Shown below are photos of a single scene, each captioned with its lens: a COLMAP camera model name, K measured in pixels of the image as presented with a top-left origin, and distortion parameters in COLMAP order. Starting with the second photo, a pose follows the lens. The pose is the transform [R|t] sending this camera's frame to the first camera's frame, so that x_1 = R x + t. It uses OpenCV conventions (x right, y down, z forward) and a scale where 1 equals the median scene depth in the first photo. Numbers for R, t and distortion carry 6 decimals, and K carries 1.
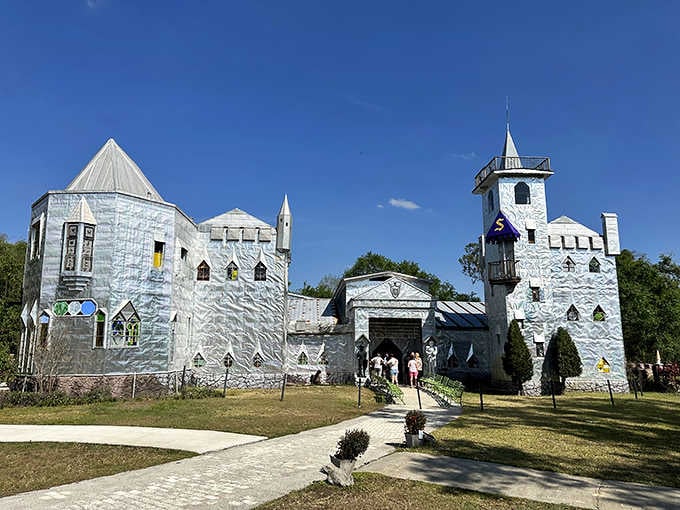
lens RADIAL K [[480.3, 0, 340.0], [0, 480.3, 255.0], [0, 0, 1]] dist [0.104444, -0.142003]
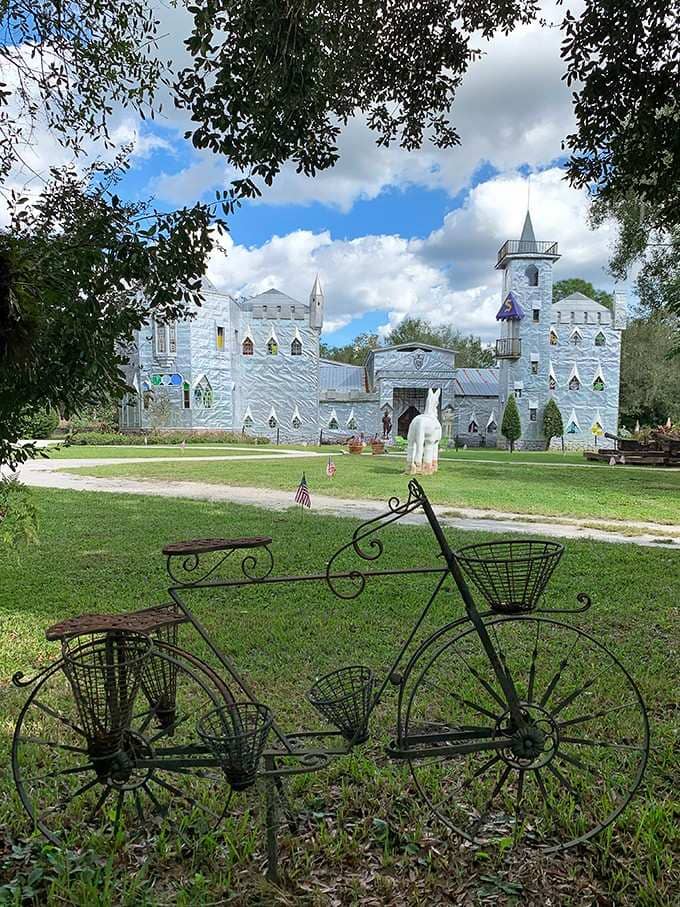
lens RADIAL K [[640.7, 0, 340.0], [0, 640.7, 453.5], [0, 0, 1]] dist [0.104444, -0.142003]
pose [[0.998014, 0.012667, -0.061710, 0.035949], [0.002469, 0.970960, 0.239229, -0.086246], [0.062948, -0.238906, 0.969000, -0.539581]]
